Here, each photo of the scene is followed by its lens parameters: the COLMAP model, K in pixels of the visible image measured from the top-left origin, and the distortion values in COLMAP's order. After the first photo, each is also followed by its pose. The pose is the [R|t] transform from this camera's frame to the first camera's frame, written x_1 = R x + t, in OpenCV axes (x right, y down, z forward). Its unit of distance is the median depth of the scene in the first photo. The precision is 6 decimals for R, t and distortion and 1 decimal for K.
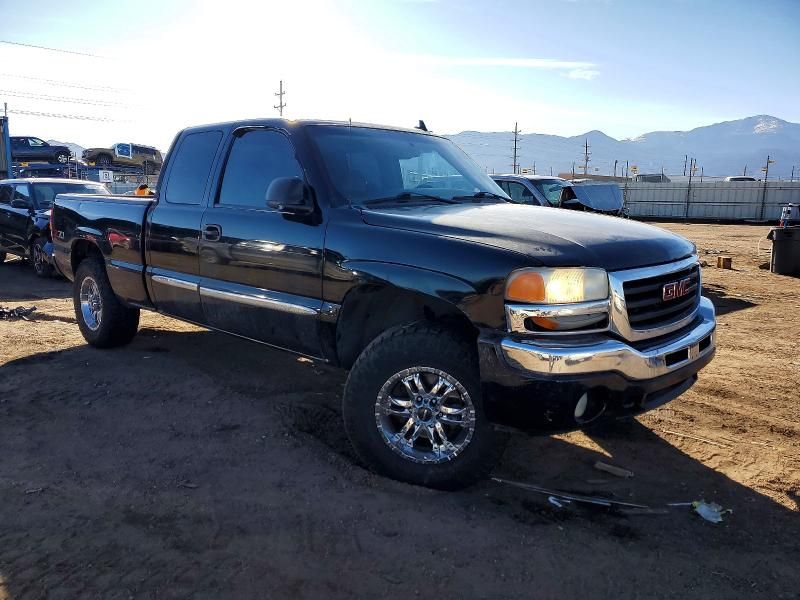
lens RADIAL K [[635.6, 0, 400.0], [0, 635.6, 300.0], [0, 0, 1]] dist [-0.009041, -0.006901]
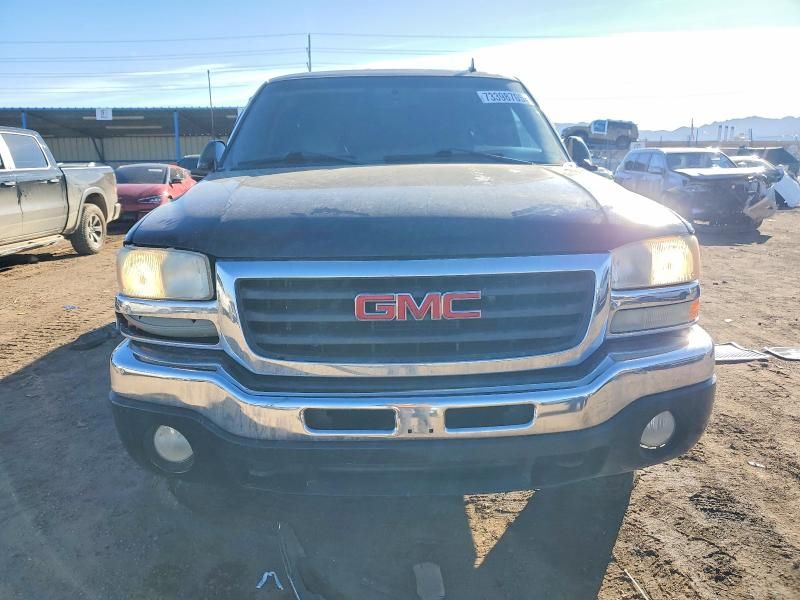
lens RADIAL K [[635.6, 0, 400.0], [0, 635.6, 300.0], [0, 0, 1]] dist [-0.009041, -0.006901]
pose [[0.694333, 0.123504, -0.708977, 0.664058], [-0.098988, 0.992190, 0.075896, -0.051599], [0.712814, 0.017483, 0.701135, 0.486180]]
